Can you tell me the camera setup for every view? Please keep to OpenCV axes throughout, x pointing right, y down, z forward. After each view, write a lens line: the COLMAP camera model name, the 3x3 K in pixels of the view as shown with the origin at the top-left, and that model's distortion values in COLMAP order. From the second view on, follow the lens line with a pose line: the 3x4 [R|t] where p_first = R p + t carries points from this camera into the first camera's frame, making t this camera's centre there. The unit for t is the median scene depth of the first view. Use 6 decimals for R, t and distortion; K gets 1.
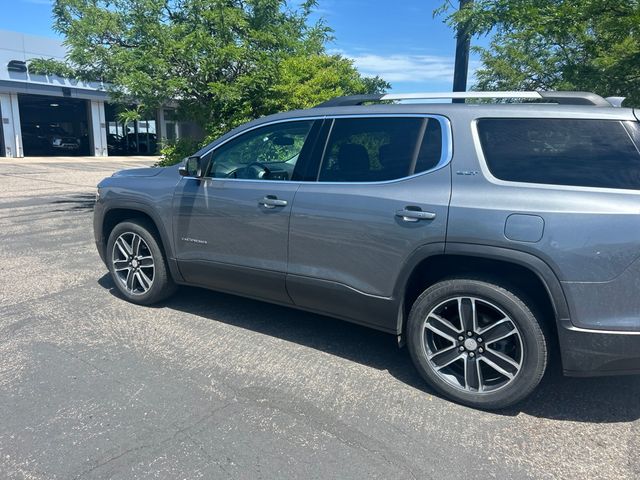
lens RADIAL K [[468.9, 0, 321.0], [0, 468.9, 242.6], [0, 0, 1]] dist [0.042992, -0.050106]
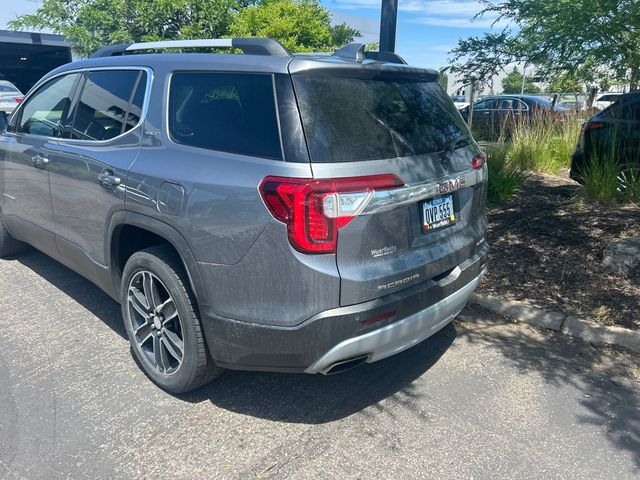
lens RADIAL K [[473.7, 0, 324.0], [0, 473.7, 236.1], [0, 0, 1]] dist [0.055646, -0.056327]
pose [[0.982609, 0.052544, -0.178098, 0.791628], [-0.038347, 0.995874, 0.082245, -0.041496], [0.181684, -0.073985, 0.980570, 0.156832]]
